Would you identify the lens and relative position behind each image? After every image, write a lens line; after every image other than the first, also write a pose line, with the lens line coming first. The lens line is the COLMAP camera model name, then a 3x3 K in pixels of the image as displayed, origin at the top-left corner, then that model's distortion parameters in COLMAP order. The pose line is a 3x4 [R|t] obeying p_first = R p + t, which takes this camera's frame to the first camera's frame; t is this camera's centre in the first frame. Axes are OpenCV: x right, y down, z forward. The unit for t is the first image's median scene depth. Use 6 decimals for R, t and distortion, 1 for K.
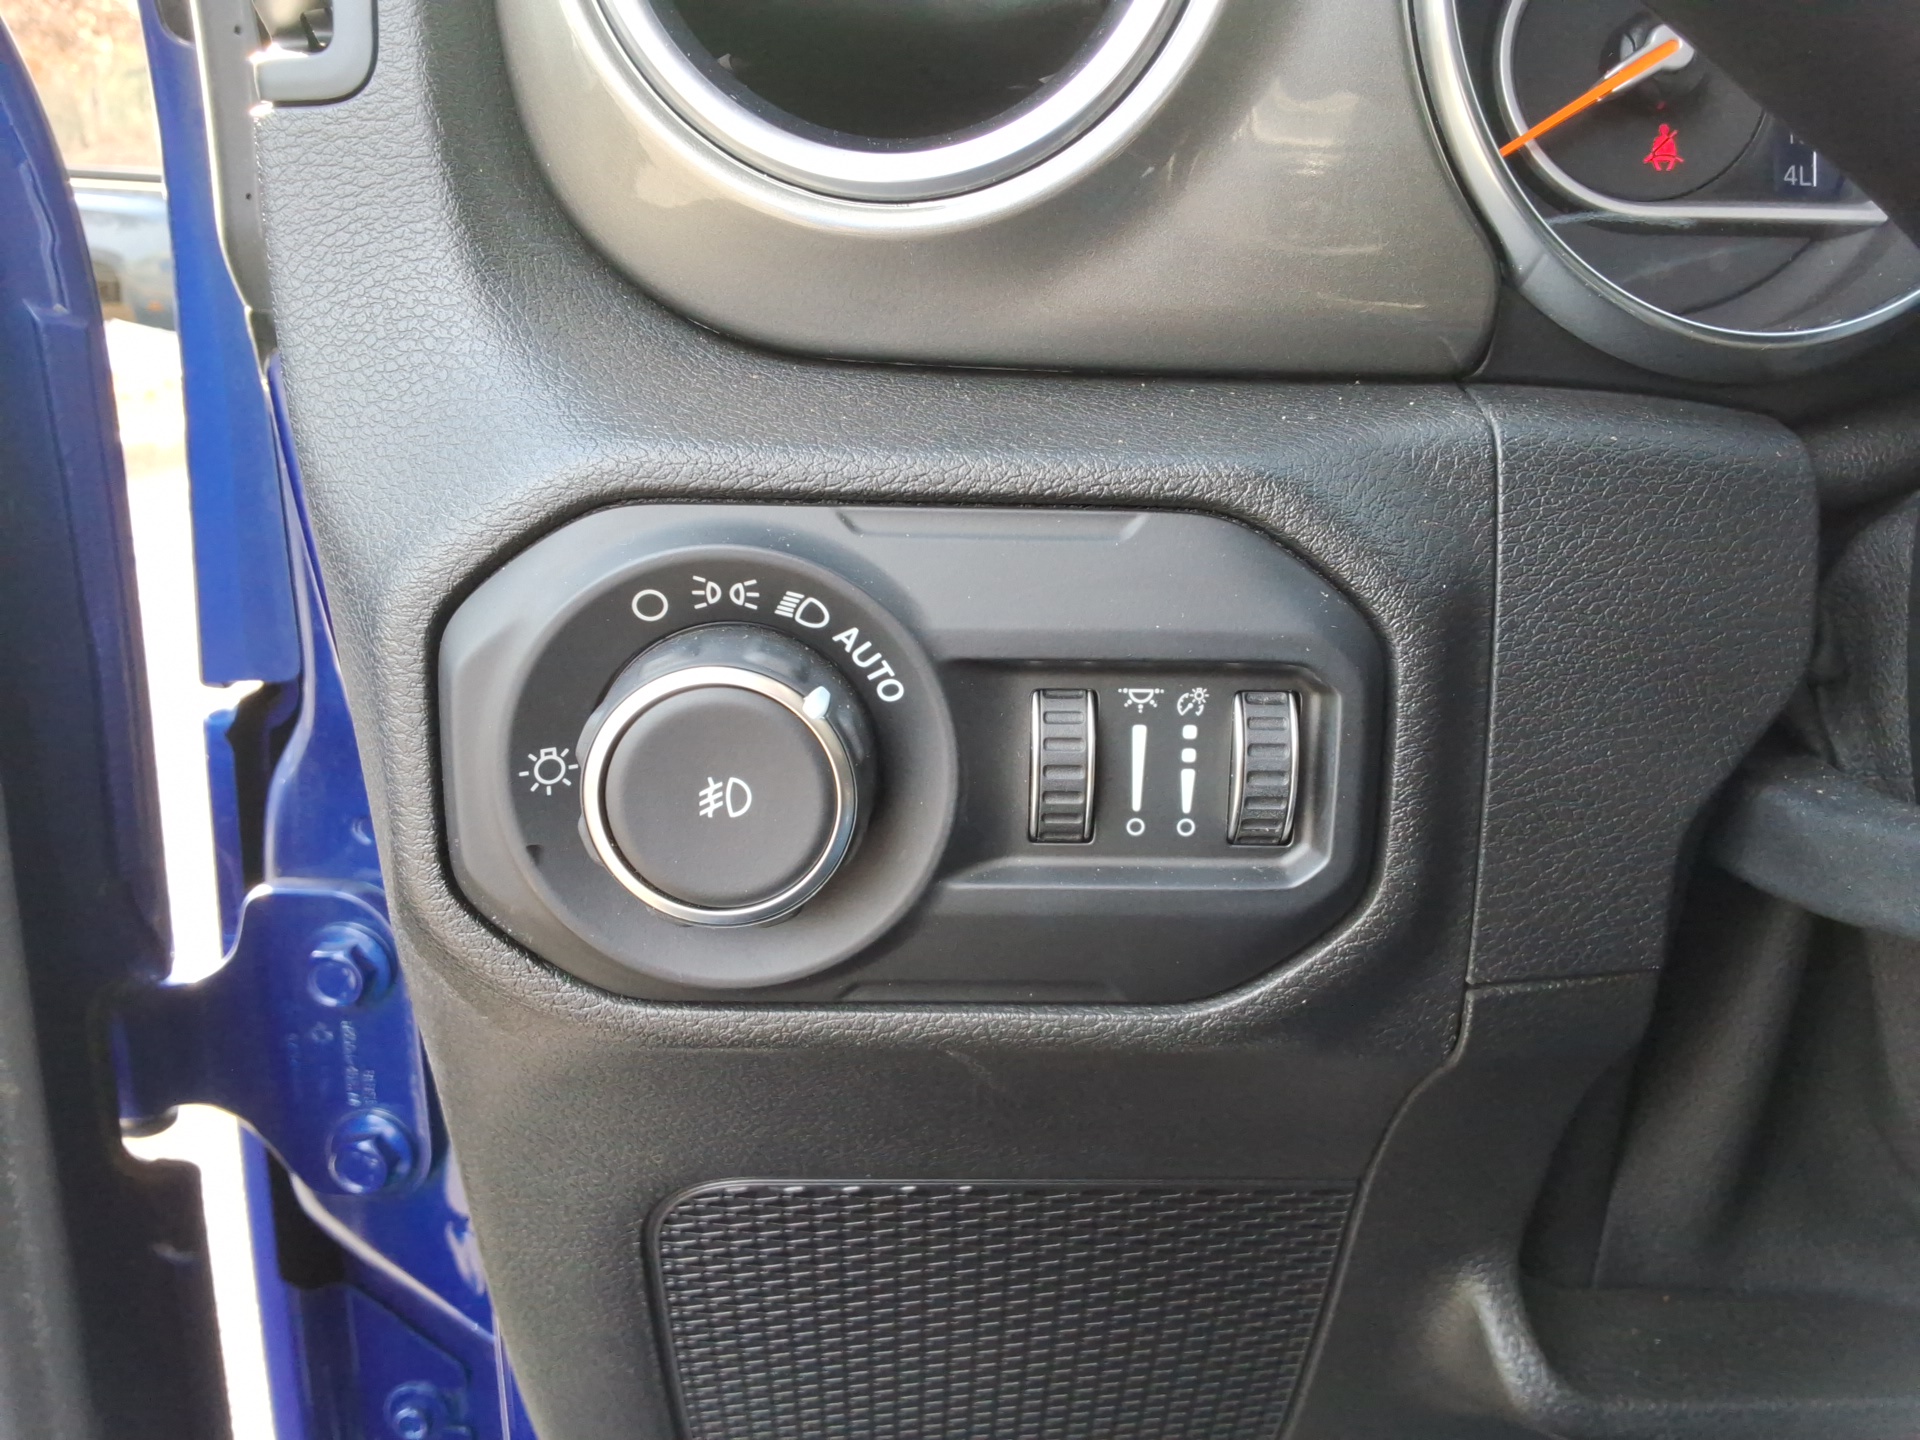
lens RADIAL K [[1561.2, 0, 961.1], [0, 1561.2, 716.4], [0, 0, 1]] dist [0.097494, -0.136310]
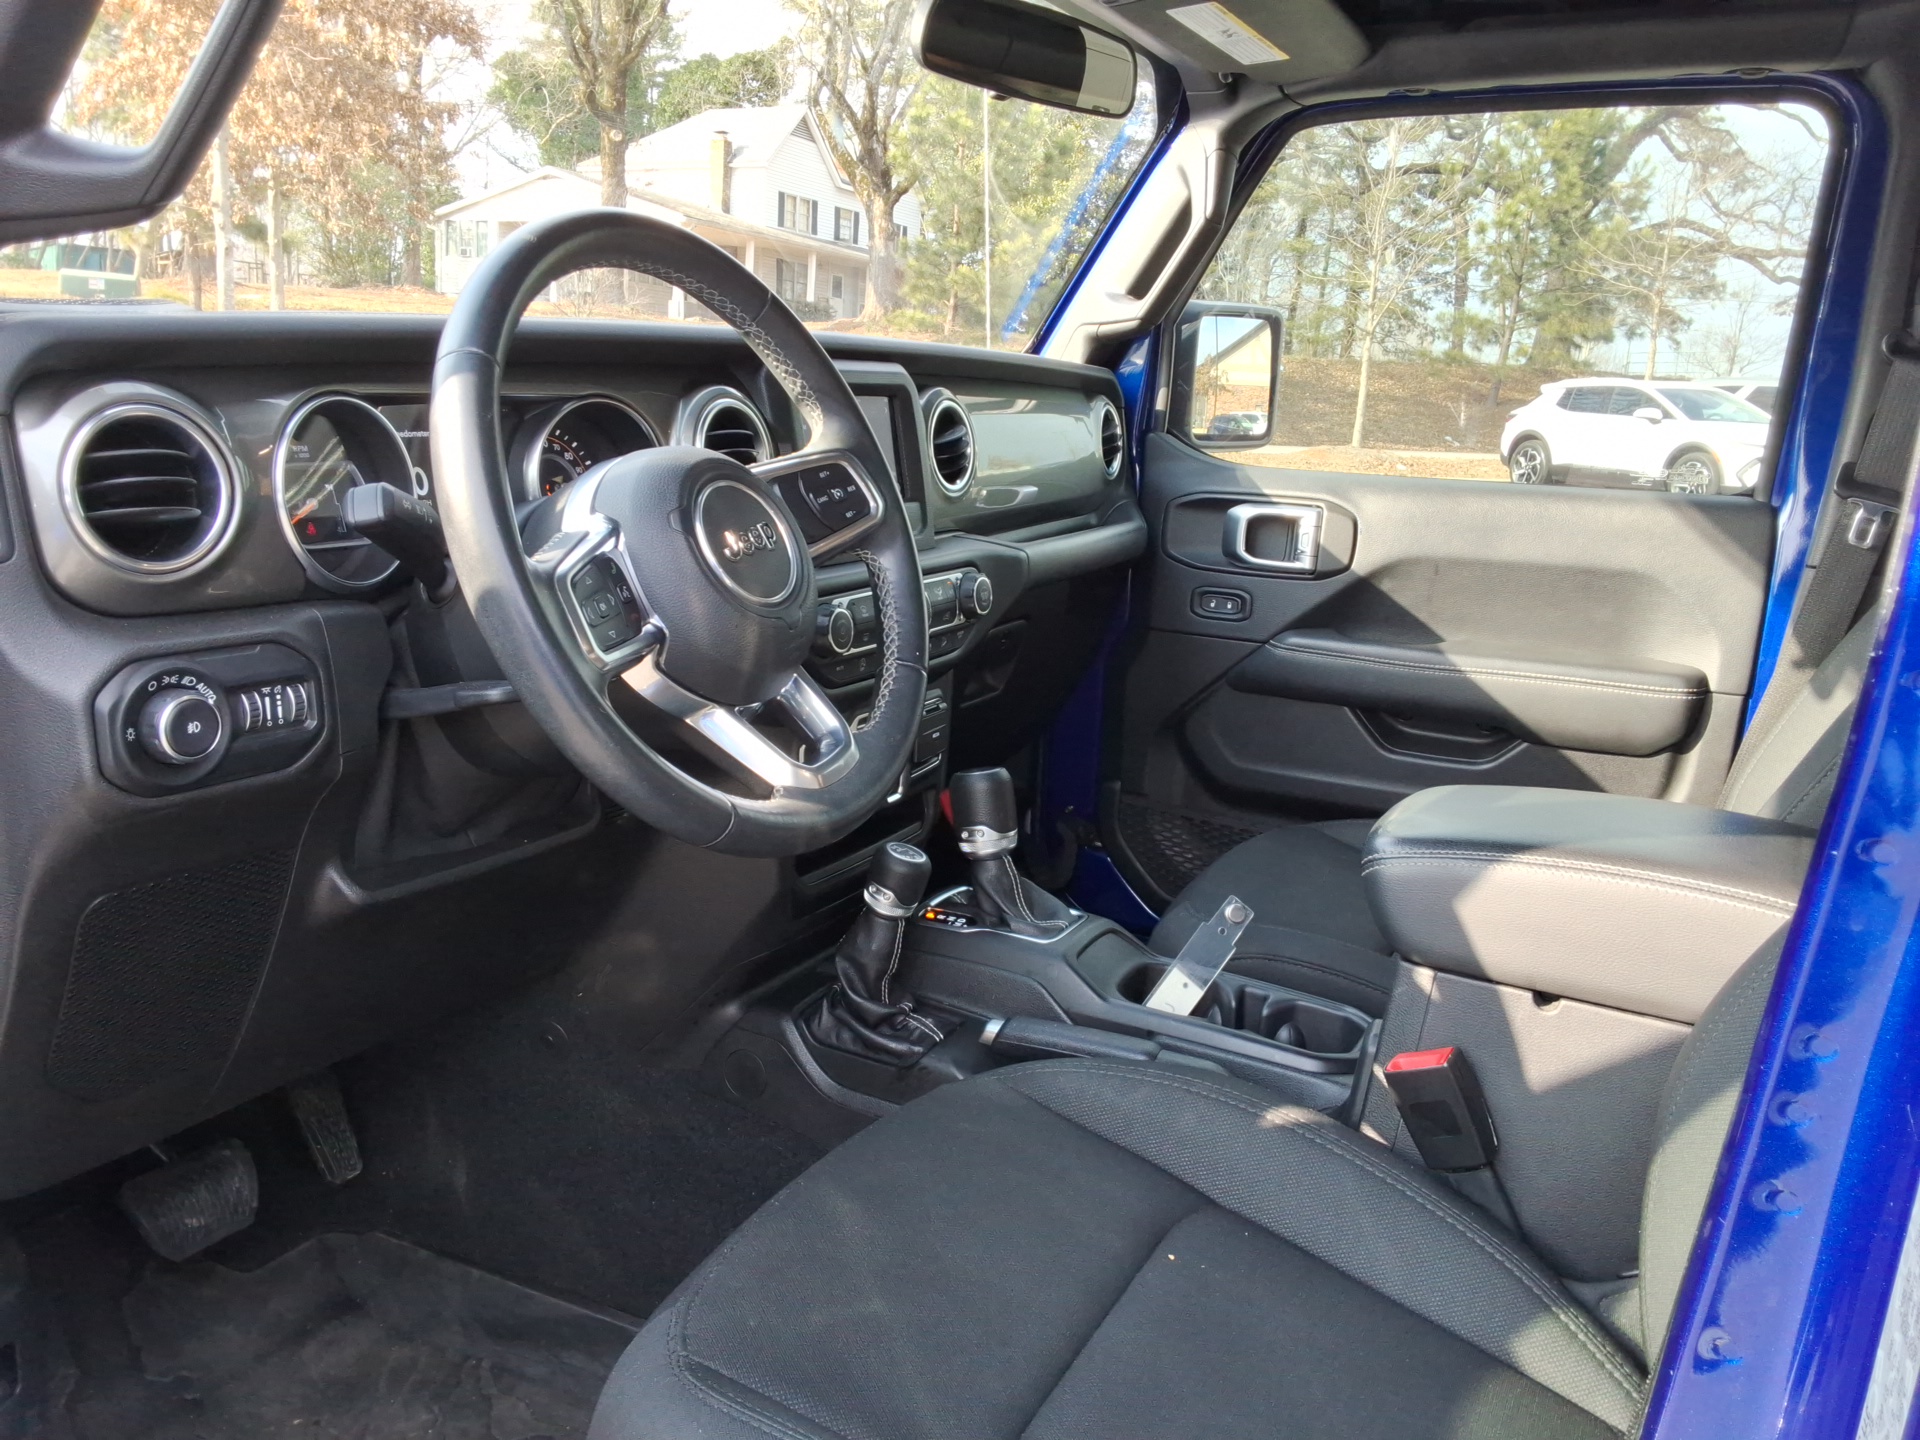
lens RADIAL K [[1585.0, 0, 963.0], [0, 1585.0, 734.5], [0, 0, 1]] dist [0.000517, -0.021472]
pose [[0.524263, -0.182817, 0.831701, -2.314978], [0.214816, 0.973489, 0.078574, 0.160612], [-0.824016, 0.137469, 0.549636, -2.644285]]
